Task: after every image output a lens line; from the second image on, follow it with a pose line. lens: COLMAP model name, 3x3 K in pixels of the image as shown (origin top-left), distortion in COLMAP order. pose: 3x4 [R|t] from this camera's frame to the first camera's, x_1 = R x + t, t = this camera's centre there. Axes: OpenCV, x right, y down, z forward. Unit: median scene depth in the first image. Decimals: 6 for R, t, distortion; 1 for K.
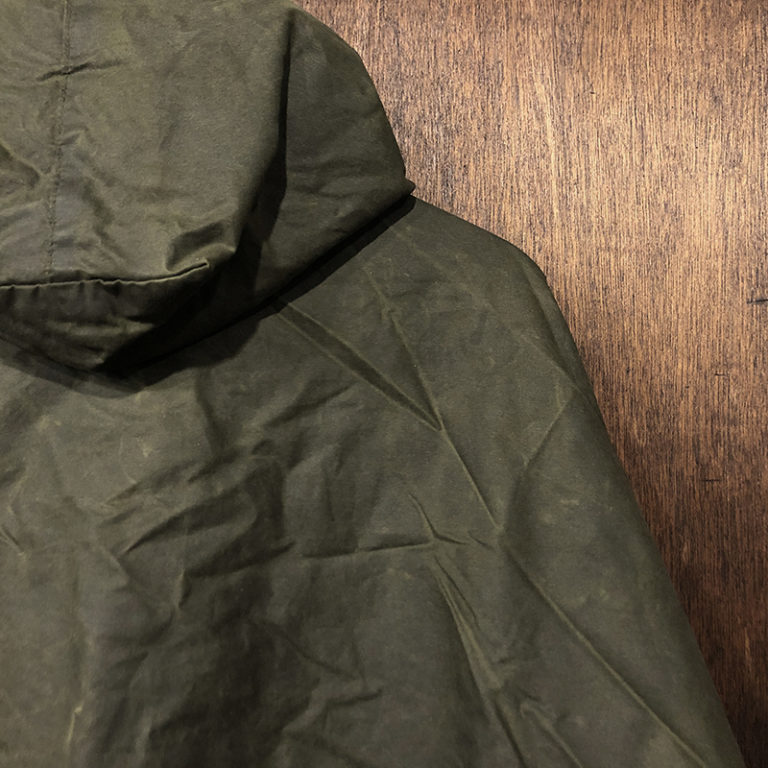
lens RADIAL K [[954.8, 0, 384.0], [0, 954.8, 384.0], [0, 0, 1]] dist [0.020505, -0.049715]
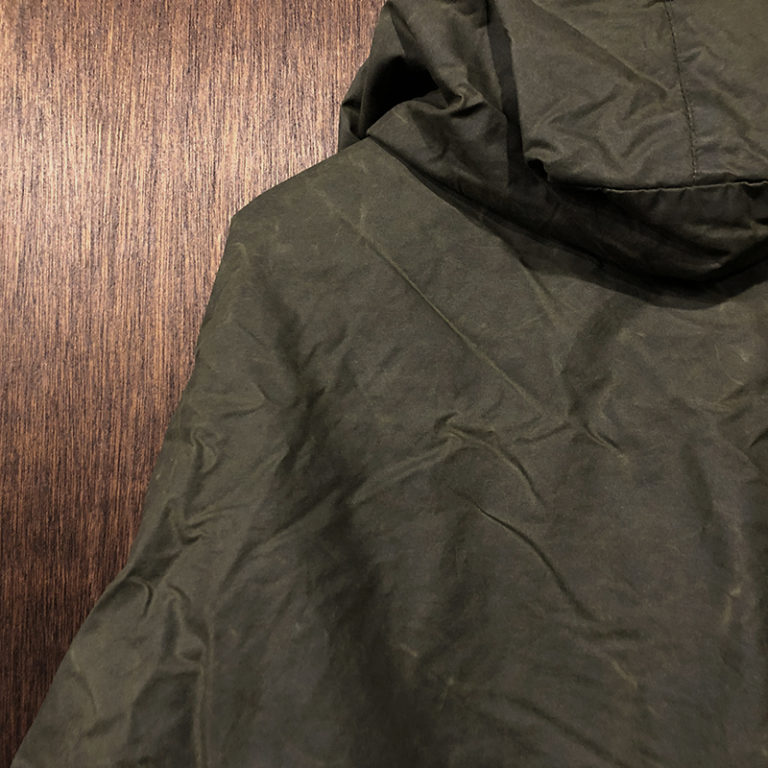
lens RADIAL K [[954.8, 0, 384.0], [0, 954.8, 384.0], [0, 0, 1]] dist [0.020505, -0.049715]
pose [[0.998479, -0.004847, -0.054927, -0.576309], [0.002360, 0.998973, -0.045246, 0.144928], [0.055090, 0.045047, 0.997465, -0.057028]]
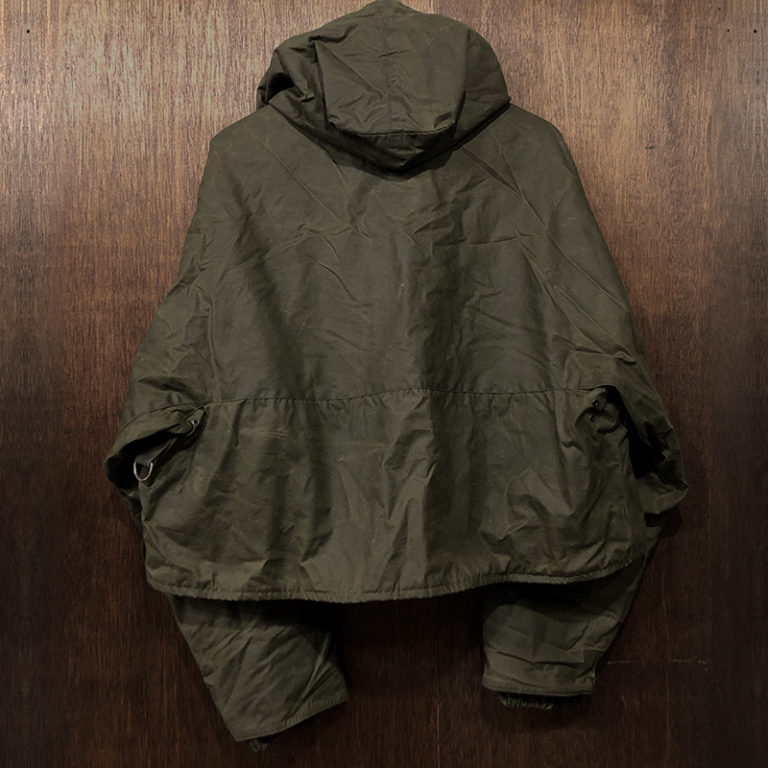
lens RADIAL K [[954.1, 0, 384.1], [0, 954.1, 396.2], [0, 0, 1]] dist [0.107036, -0.240594]
pose [[0.999700, -0.007037, 0.023479, -0.400623], [0.004859, 0.995788, 0.091561, 0.369513], [-0.024024, -0.091419, 0.995523, -1.727185]]
